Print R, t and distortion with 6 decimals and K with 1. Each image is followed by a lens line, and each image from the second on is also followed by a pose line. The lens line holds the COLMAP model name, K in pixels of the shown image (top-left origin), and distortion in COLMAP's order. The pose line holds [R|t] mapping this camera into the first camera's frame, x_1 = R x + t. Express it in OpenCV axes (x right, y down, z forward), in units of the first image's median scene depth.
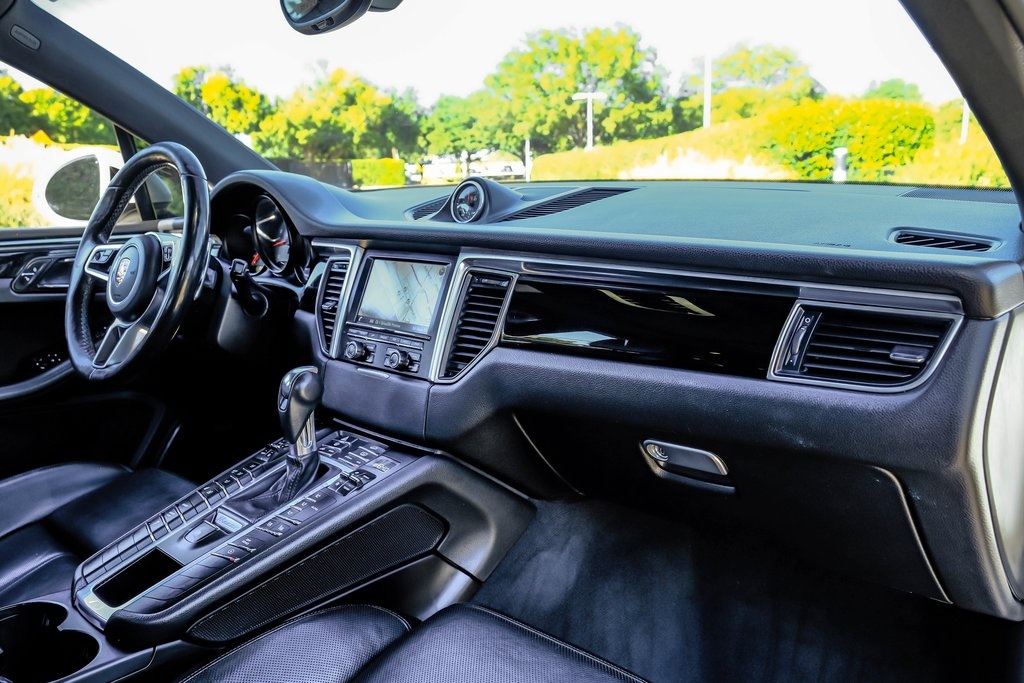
lens RADIAL K [[799.2, 0, 512.0], [0, 799.2, 341.5], [0, 0, 1]] dist [-0.008600, -0.002536]
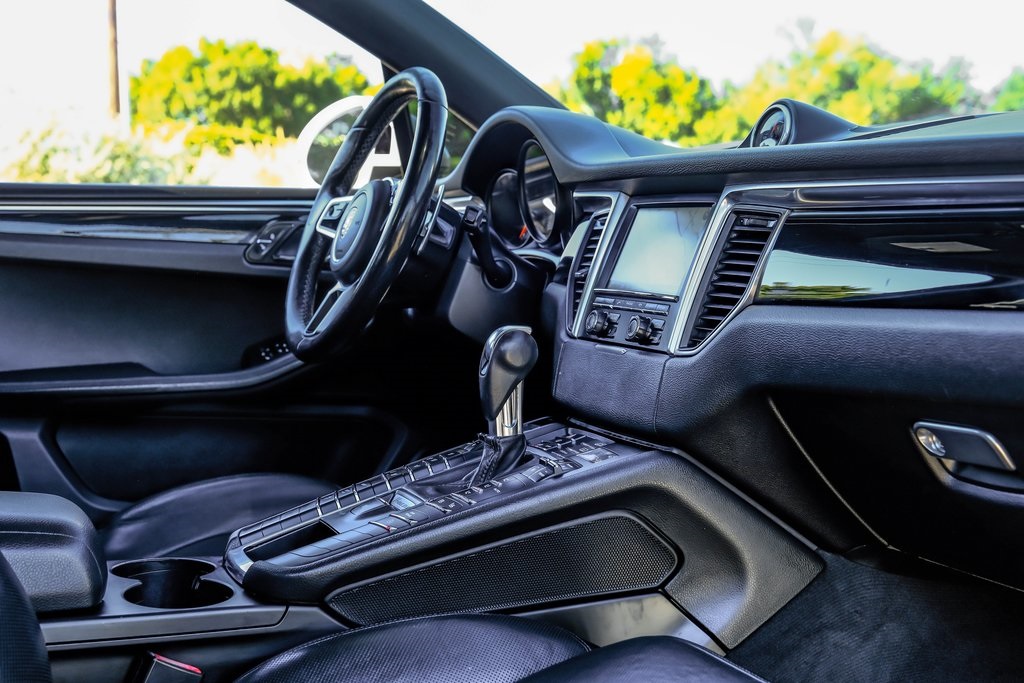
lens RADIAL K [[1396.3, 0, 513.7], [0, 1396.3, 314.5], [0, 0, 1]] dist [0.040203, 0.049233]
pose [[0.907604, 0.038519, -0.418056, 0.228701], [-0.094174, 0.989085, -0.113321, 0.129341], [0.409128, 0.142221, 0.901326, -0.178468]]
